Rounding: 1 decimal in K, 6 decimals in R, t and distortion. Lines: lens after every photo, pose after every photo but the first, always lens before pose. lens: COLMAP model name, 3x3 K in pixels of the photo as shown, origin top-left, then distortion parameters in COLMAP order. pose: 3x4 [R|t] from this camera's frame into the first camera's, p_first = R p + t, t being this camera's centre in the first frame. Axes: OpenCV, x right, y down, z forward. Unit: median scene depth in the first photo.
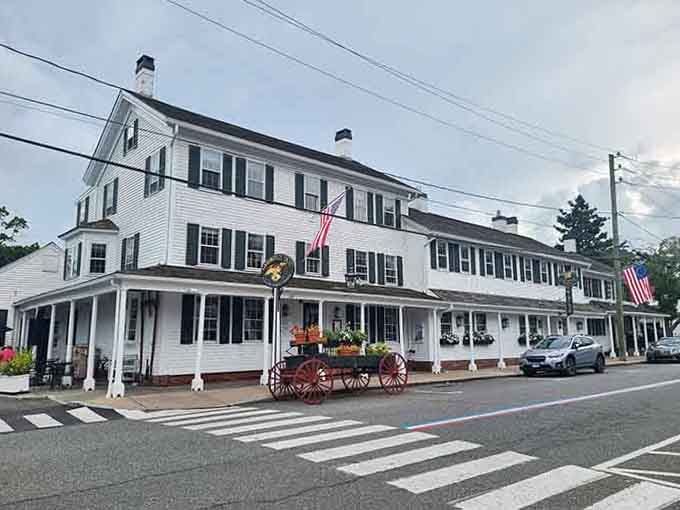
lens RADIAL K [[494.1, 0, 340.6], [0, 494.1, 286.4], [0, 0, 1]] dist [0.005759, 0.001077]
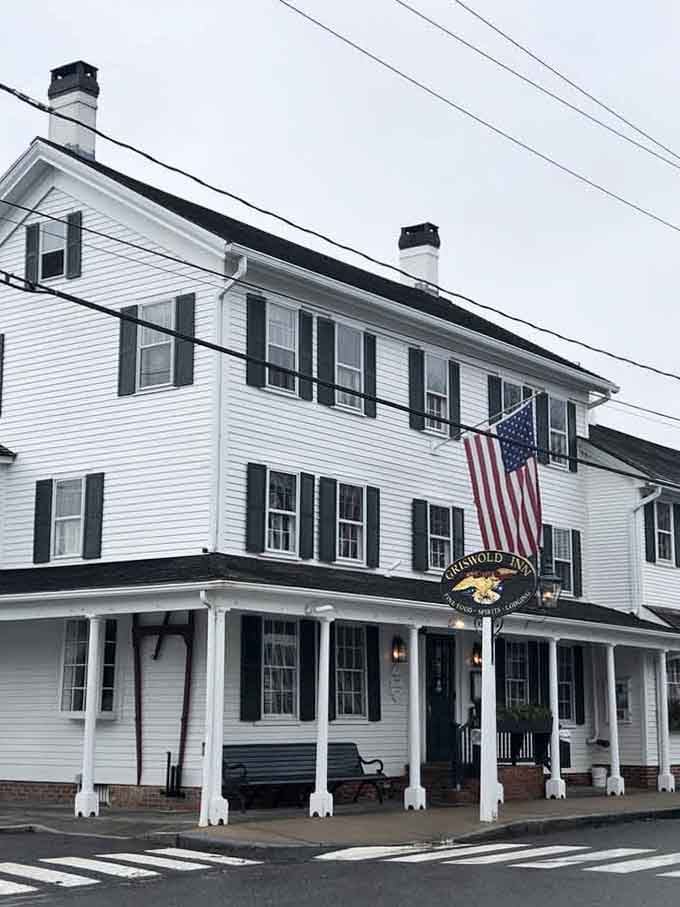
lens RADIAL K [[1522.5, 0, 340.0], [0, 1522.5, 453.5], [0, 0, 1]] dist [-0.021659, 0.148401]
pose [[0.977154, 0.050135, 0.206537, -0.395502], [-0.037938, 0.997318, -0.062597, -0.036892], [-0.209121, 0.053331, 0.976434, -0.327045]]
